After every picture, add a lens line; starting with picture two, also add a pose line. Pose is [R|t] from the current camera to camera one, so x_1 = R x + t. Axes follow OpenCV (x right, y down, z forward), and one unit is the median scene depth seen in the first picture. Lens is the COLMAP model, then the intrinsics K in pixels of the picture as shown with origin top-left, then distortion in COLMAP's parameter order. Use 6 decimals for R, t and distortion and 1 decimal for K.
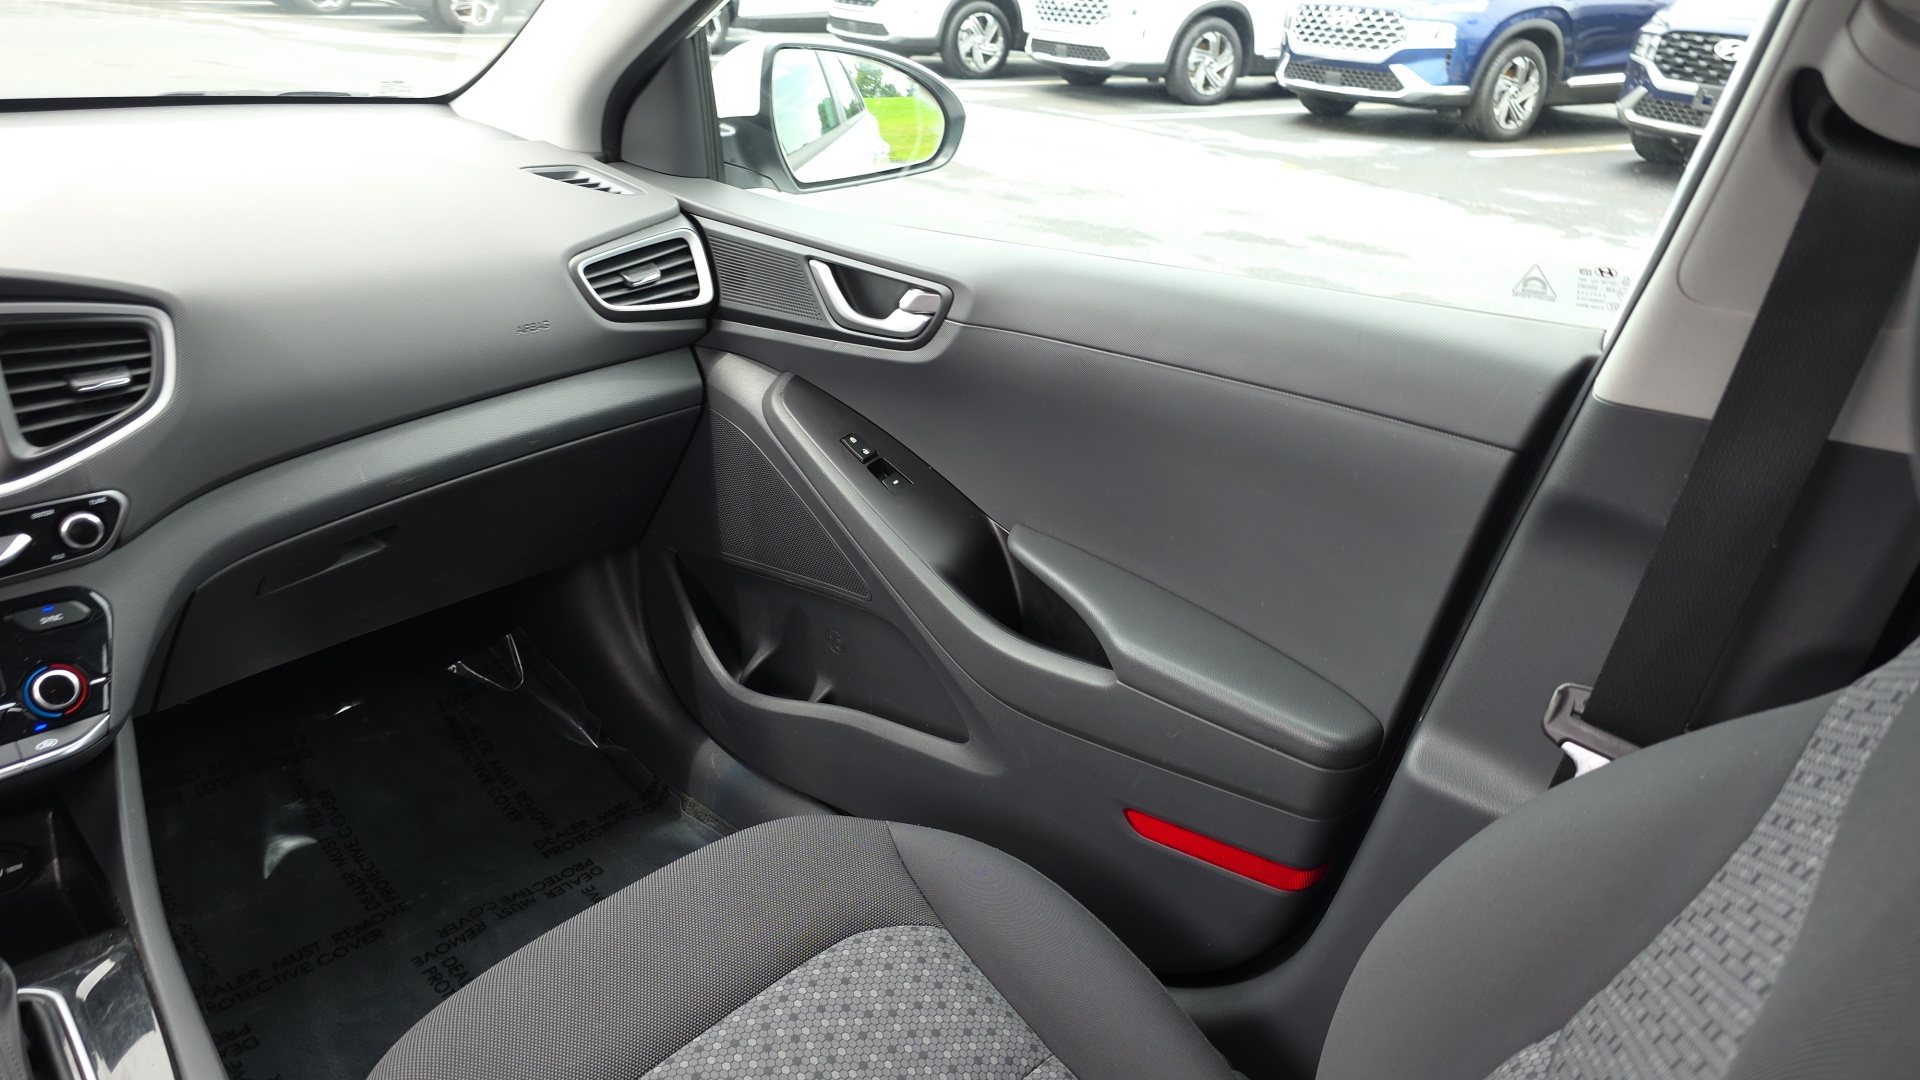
lens RADIAL K [[1306.2, 0, 966.5], [0, 1306.2, 522.5], [0, 0, 1]] dist [0.056069, -0.056855]
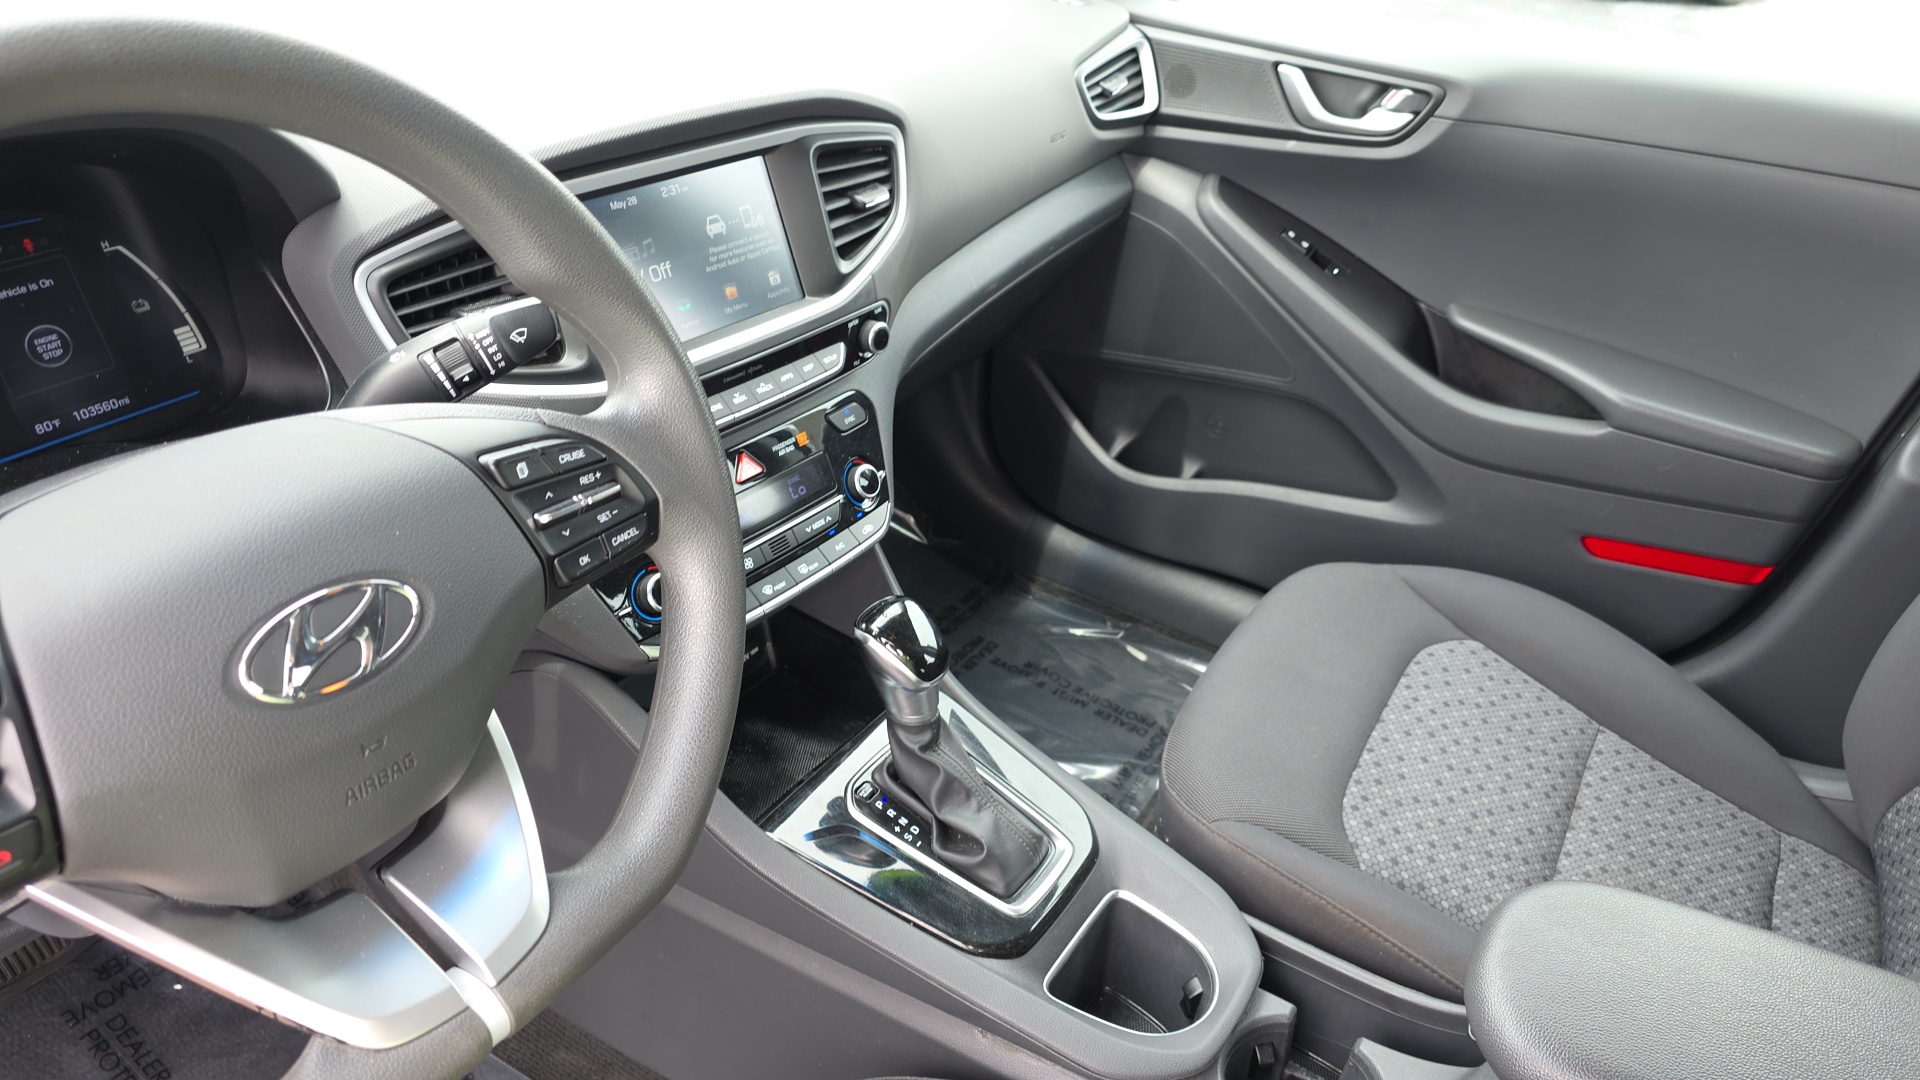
lens RADIAL K [[1296.4, 0, 956.6], [0, 1296.4, 540.2], [0, 0, 1]] dist [0.049029, -0.052434]
pose [[0.985066, -0.076158, 0.154421, -0.616815], [0.052094, 0.986652, 0.154286, 0.007614], [-0.164110, -0.143937, 0.975884, -0.072736]]
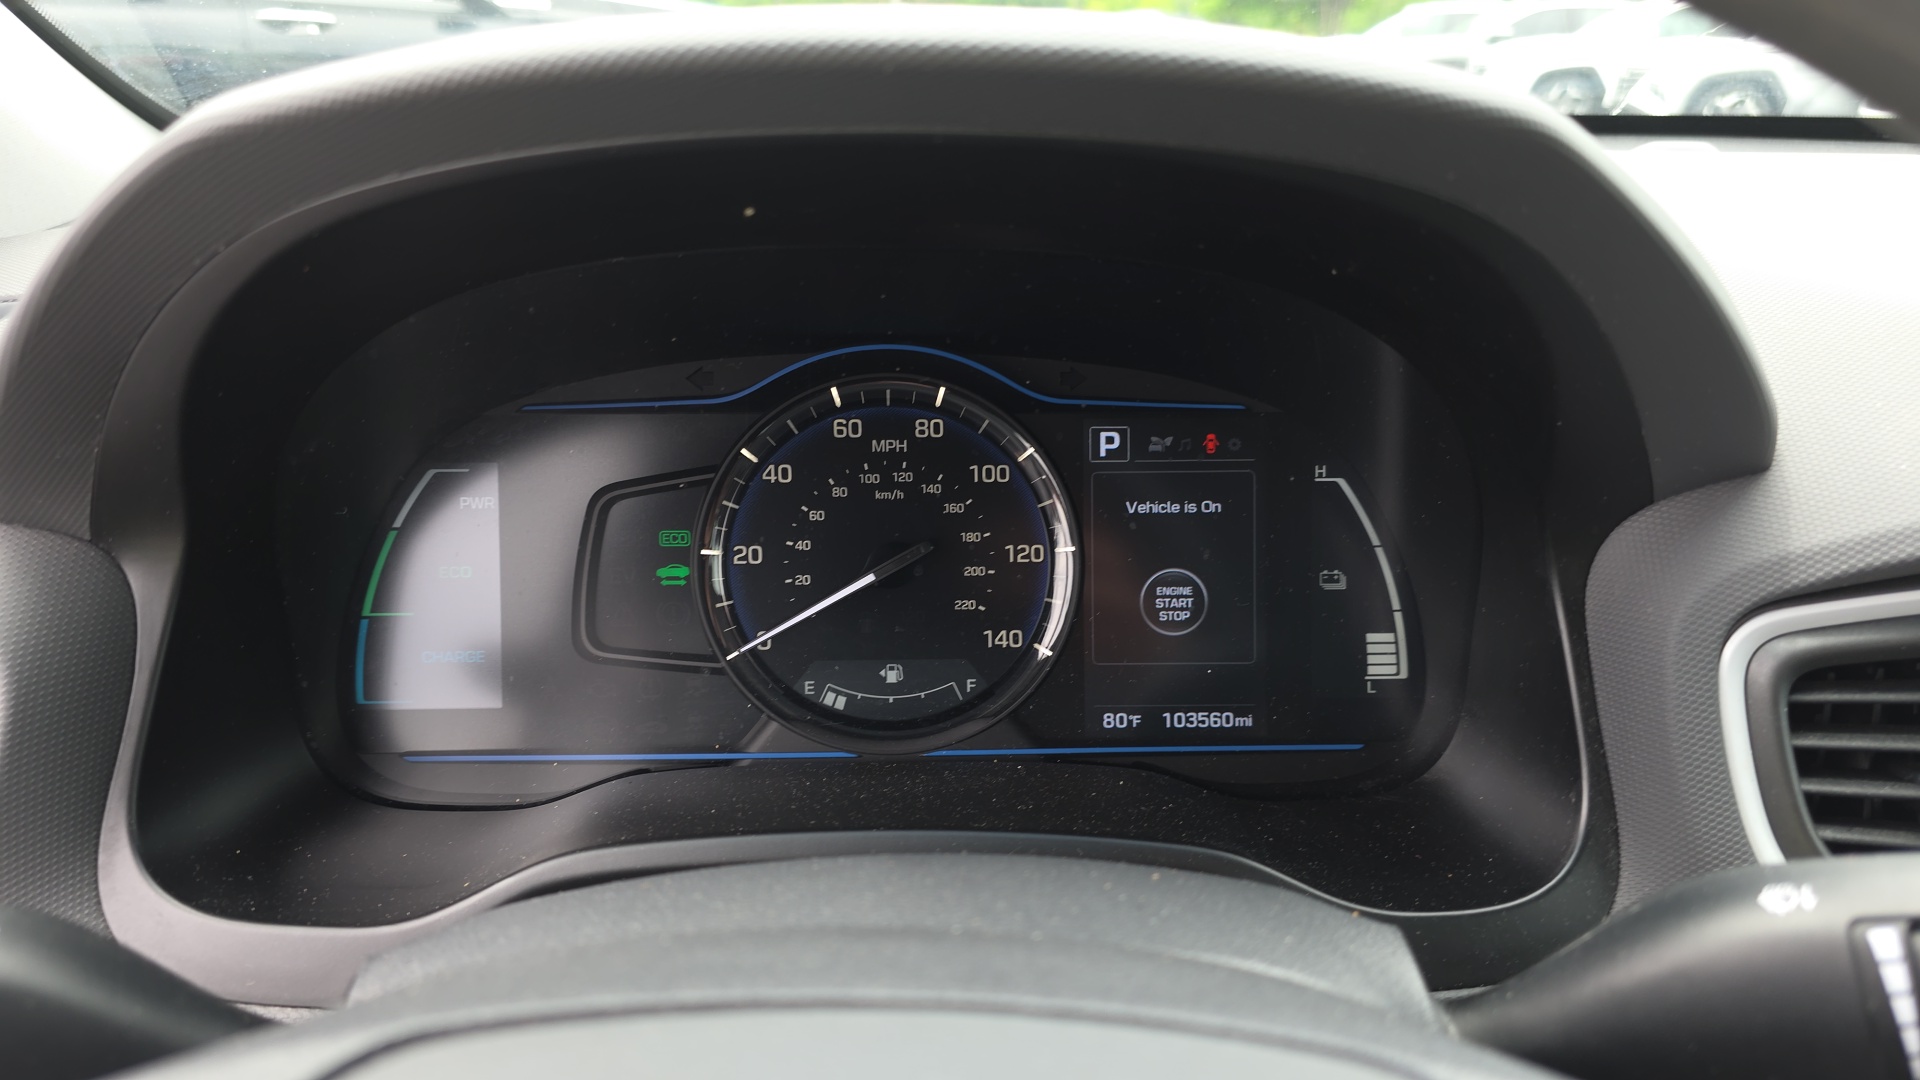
lens RADIAL K [[1329.6, 0, 957.5], [0, 1329.6, 539.0], [0, 0, 1]] dist [0.064206, -0.052519]
pose [[0.696359, 0.201761, -0.688750, -0.712766], [-0.263708, 0.964471, 0.015909, -0.015557], [0.667490, 0.170551, 0.724824, 0.271562]]
